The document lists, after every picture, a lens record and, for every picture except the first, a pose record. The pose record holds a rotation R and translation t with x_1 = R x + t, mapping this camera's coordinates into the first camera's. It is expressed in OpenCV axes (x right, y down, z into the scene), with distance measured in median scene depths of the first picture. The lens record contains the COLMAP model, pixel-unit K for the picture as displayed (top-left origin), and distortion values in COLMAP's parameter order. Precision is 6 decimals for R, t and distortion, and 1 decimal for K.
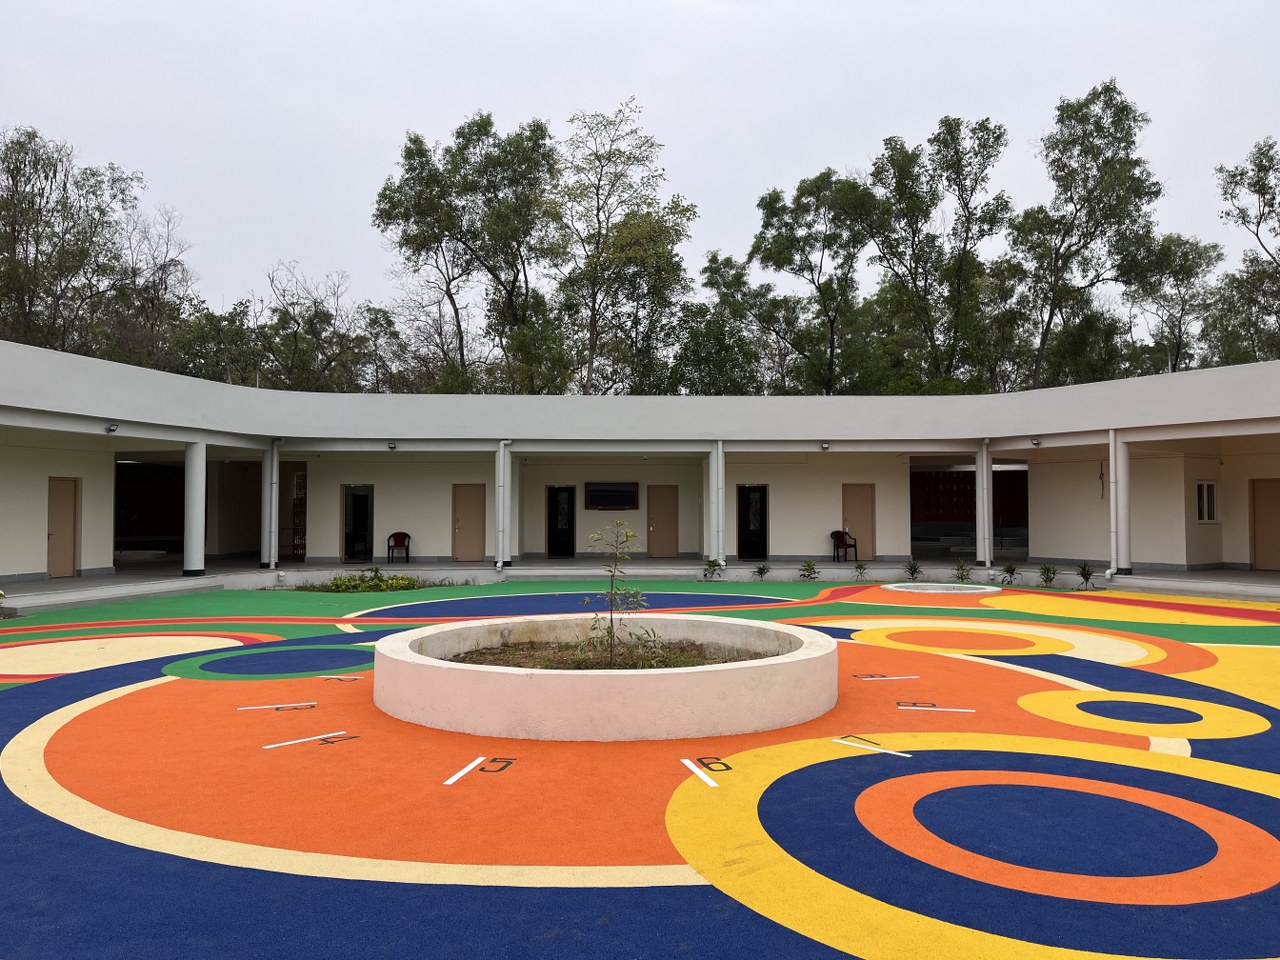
lens RADIAL K [[971.9, 0, 640.0], [0, 971.9, 480.0], [0, 0, 1]] dist [0.084879, -0.082168]
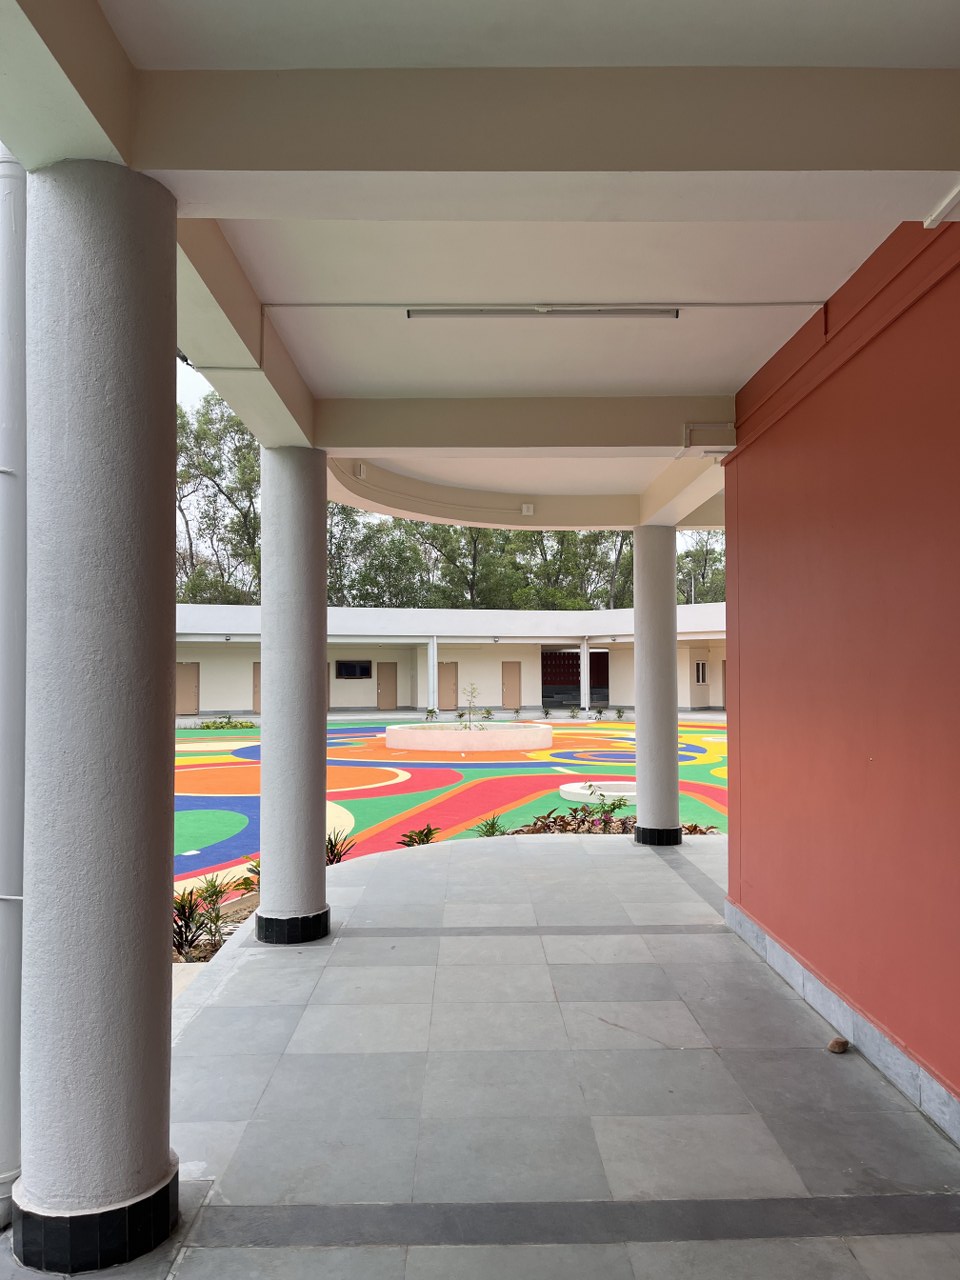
lens RADIAL K [[974.1, 0, 474.2], [0, 974.1, 638.9], [0, 0, 1]] dist [0.201484, -0.423539]
pose [[0.970027, 0.005291, 0.242940, -0.171590], [-0.002945, 0.999945, -0.010017, -0.013186], [-0.242980, 0.009001, 0.969990, -0.414451]]
